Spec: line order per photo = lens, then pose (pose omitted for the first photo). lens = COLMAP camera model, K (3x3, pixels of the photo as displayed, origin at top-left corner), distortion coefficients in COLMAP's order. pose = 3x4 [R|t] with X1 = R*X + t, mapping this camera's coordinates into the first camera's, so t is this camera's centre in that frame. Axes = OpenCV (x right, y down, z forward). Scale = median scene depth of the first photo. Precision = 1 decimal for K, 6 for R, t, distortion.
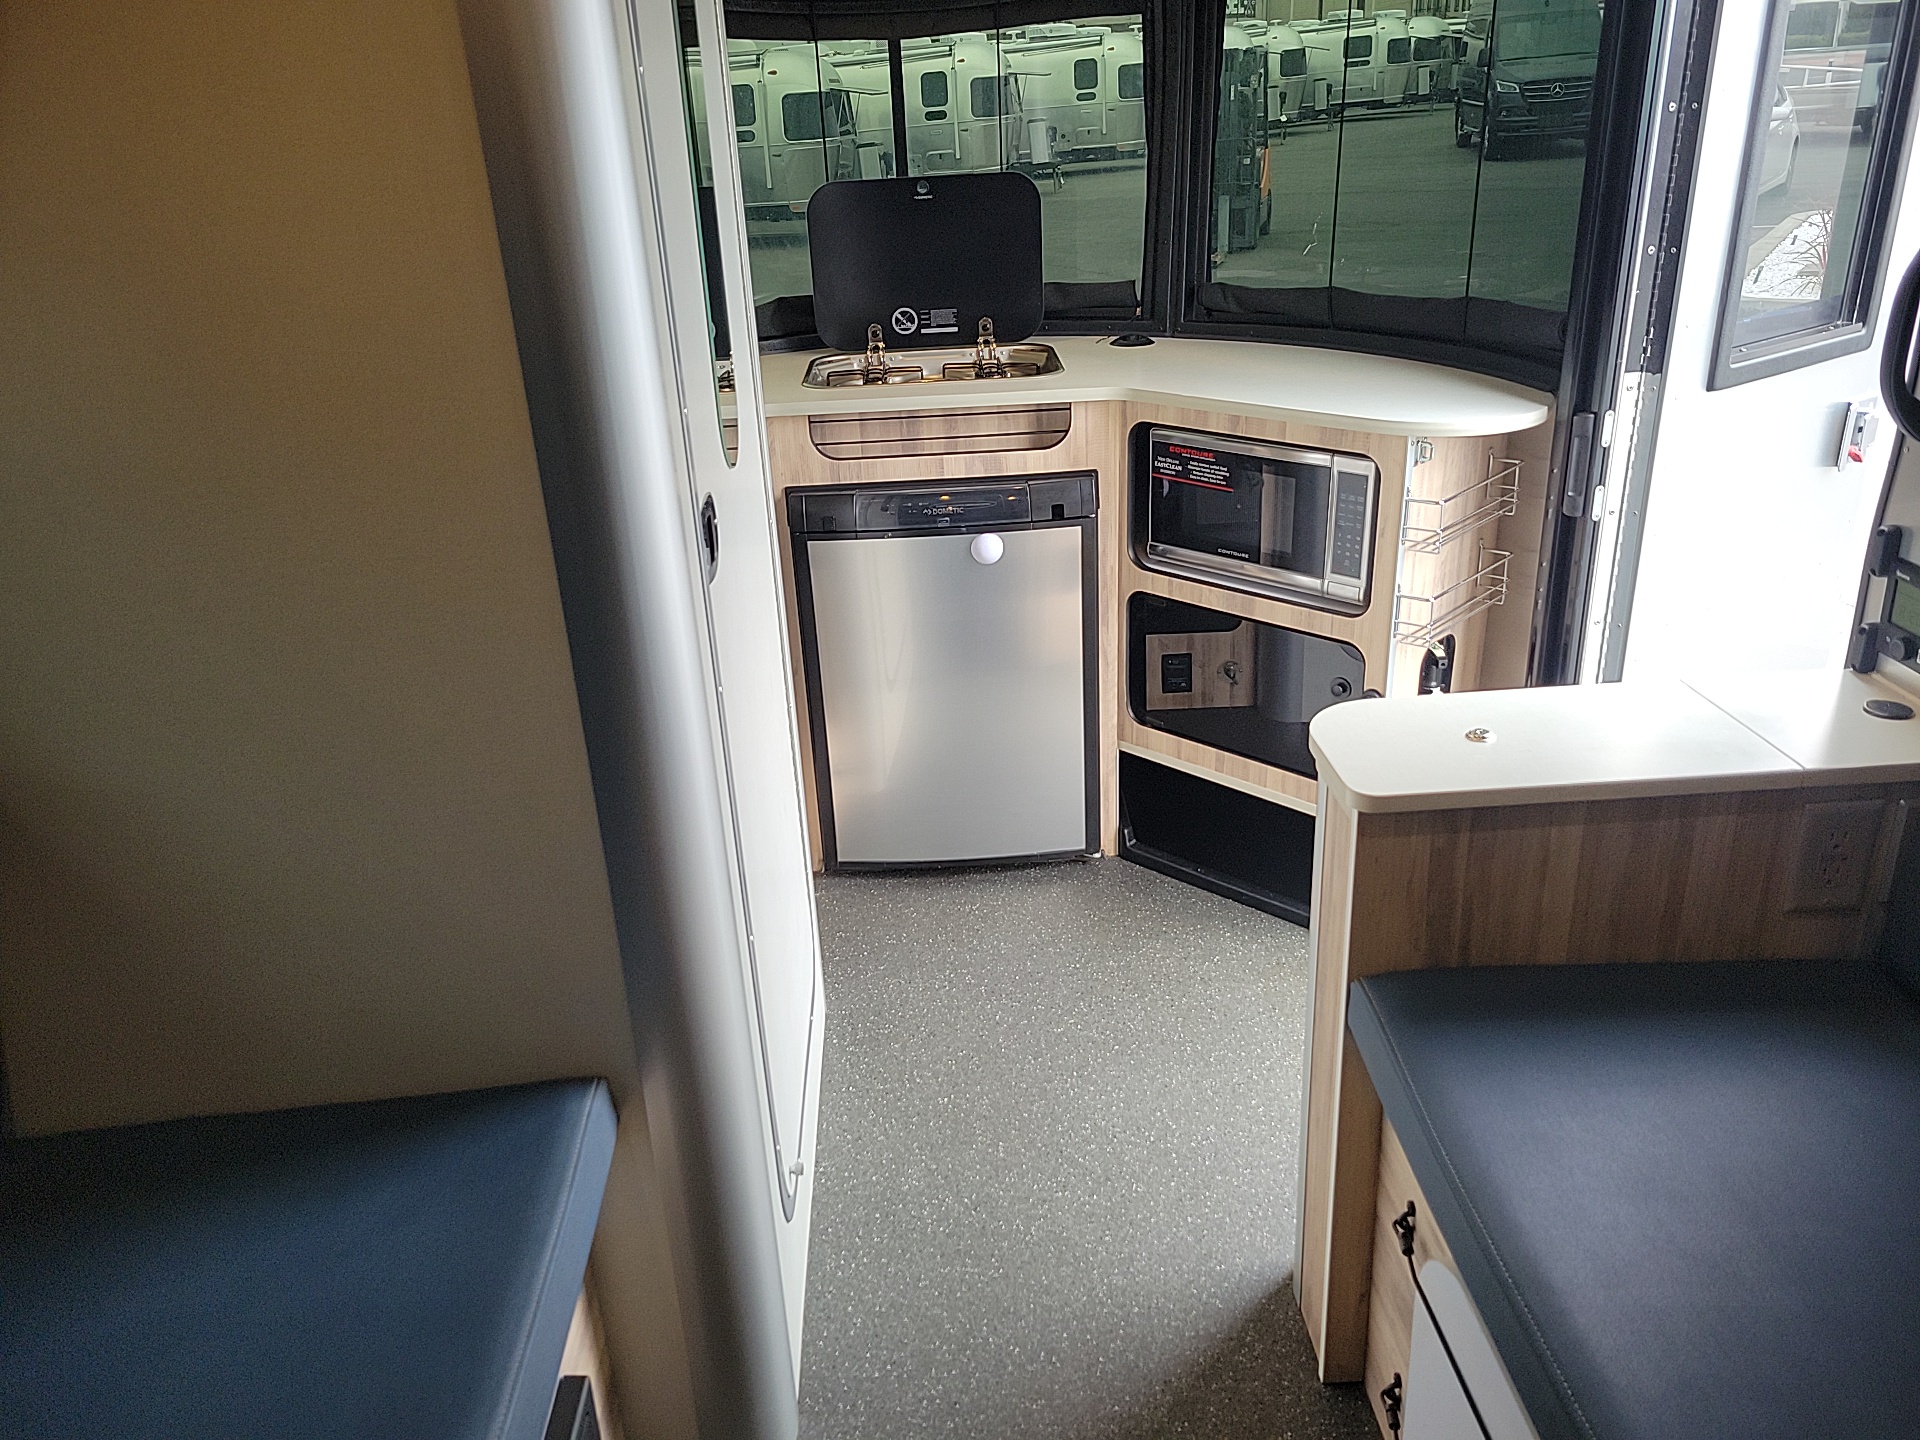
lens RADIAL K [[1495.3, 0, 960.0], [0, 1495.3, 720.0], [0, 0, 1]] dist [0.000038, -0.000595]
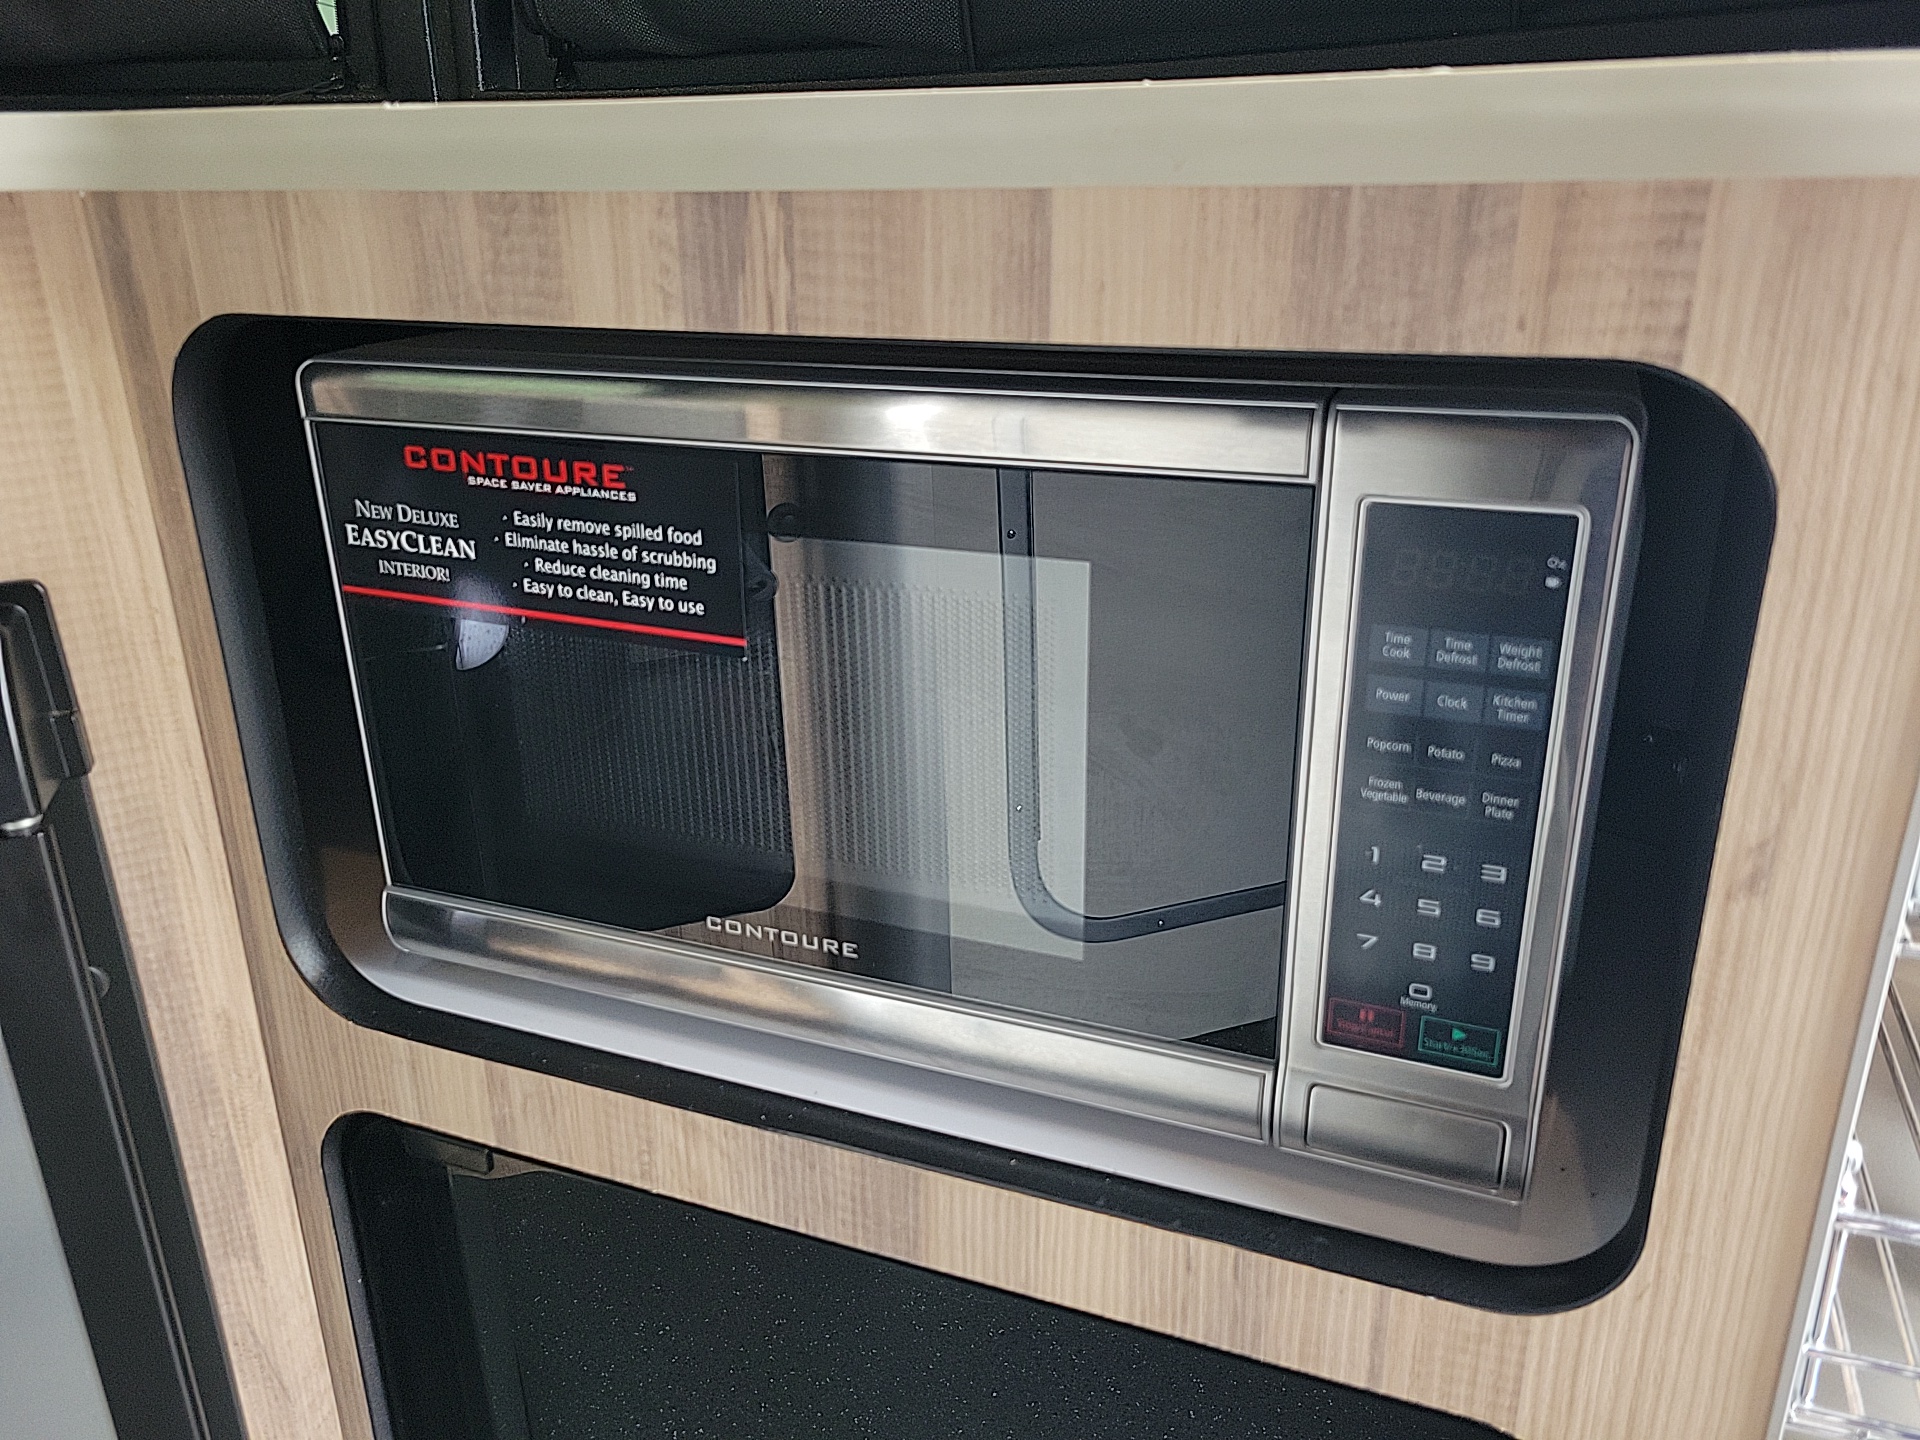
lens RADIAL K [[1495.3, 0, 960.0], [0, 1495.3, 720.0], [0, 0, 1]] dist [0.000038, -0.000595]
pose [[0.939610, -0.094328, 0.328990, 0.140031], [0.116673, 0.991970, -0.048805, -0.127433], [-0.321745, 0.084242, 0.943071, 0.786594]]
